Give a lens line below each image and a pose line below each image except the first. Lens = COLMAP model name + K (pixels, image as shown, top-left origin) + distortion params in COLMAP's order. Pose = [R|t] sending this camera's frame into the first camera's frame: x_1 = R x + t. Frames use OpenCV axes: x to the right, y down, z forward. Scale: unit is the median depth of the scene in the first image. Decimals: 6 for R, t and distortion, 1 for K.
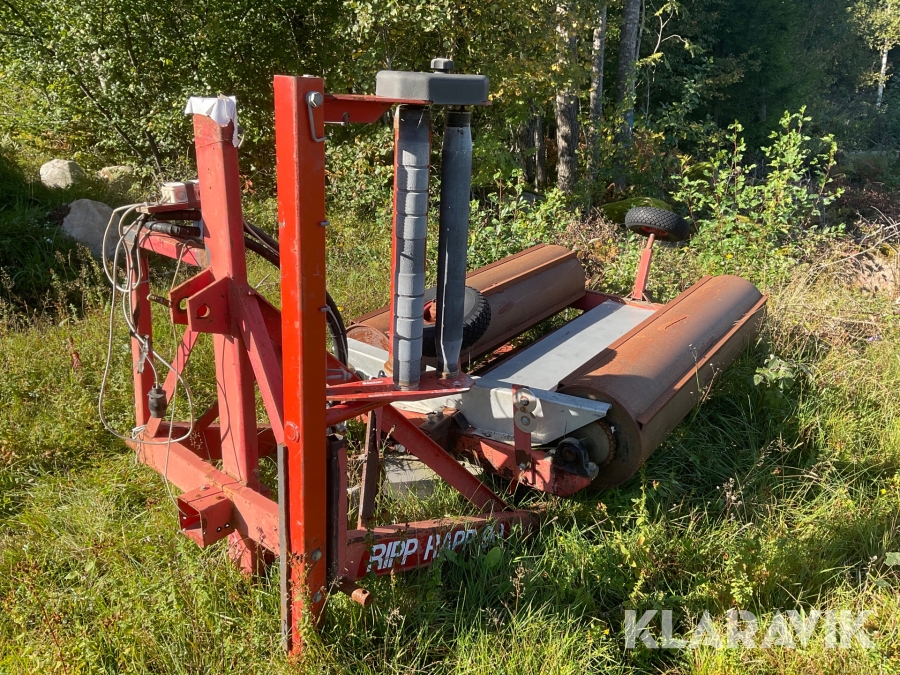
lens RADIAL K [[742.4, 0, 446.7], [0, 742.4, 336.4], [0, 0, 1]] dist [0.109873, -0.202909]
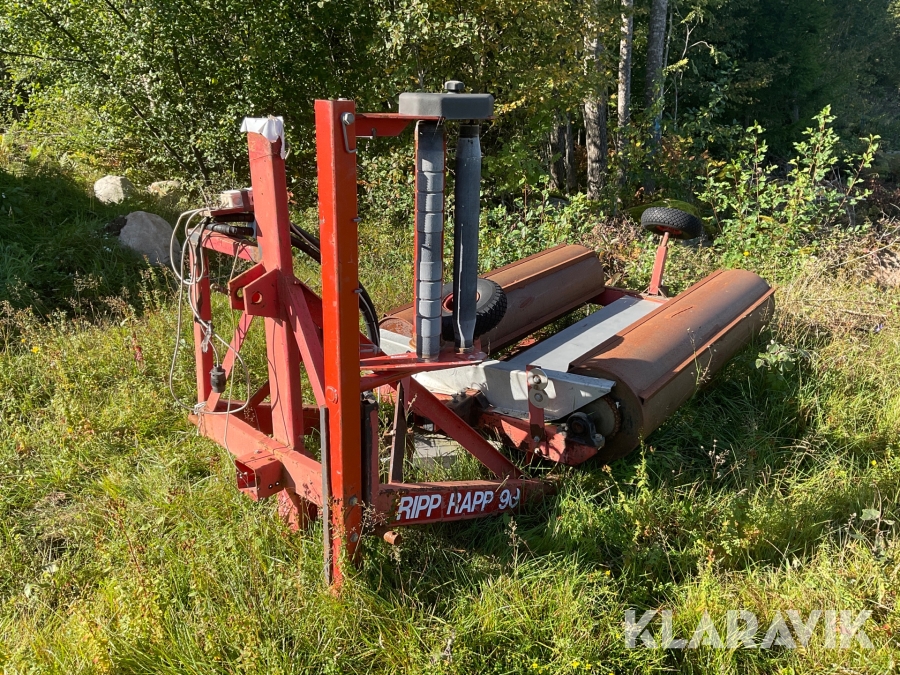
lens RADIAL K [[746.4, 0, 448.1], [0, 746.4, 334.9], [0, 0, 1]] dist [0.112365, -0.220580]
pose [[0.998701, -0.010925, -0.049777, 0.026404], [0.010179, 0.999832, -0.015213, 0.034139], [0.049935, 0.014686, 0.998644, -0.126715]]
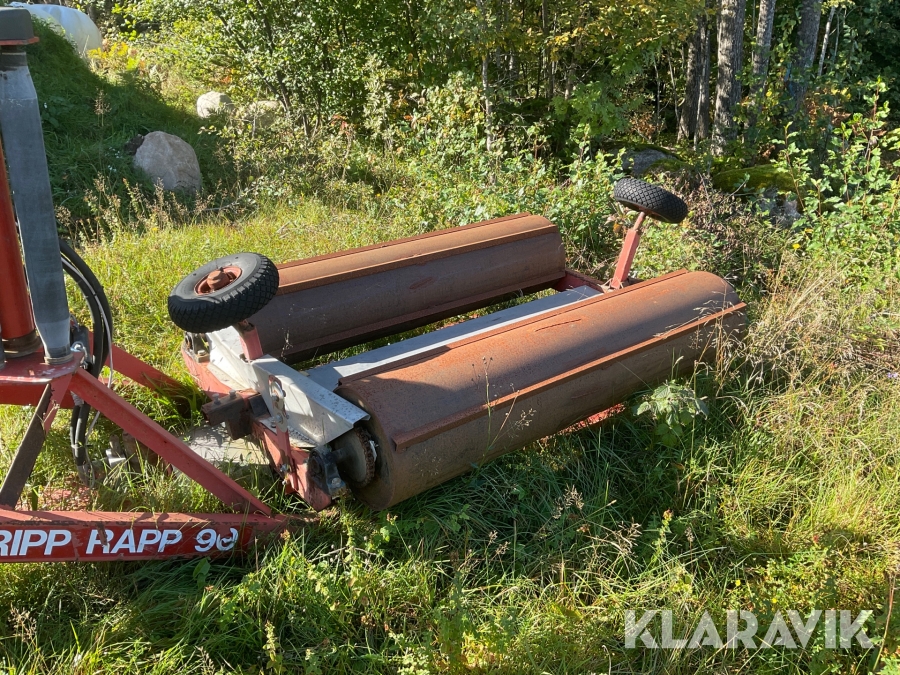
lens RADIAL K [[746.4, 0, 448.1], [0, 746.4, 334.9], [0, 0, 1]] dist [0.112365, -0.220580]
pose [[0.953344, 0.128543, -0.273151, 0.505200], [-0.110194, 0.990558, 0.081555, -0.074215], [0.281056, -0.047651, 0.958508, 0.211158]]
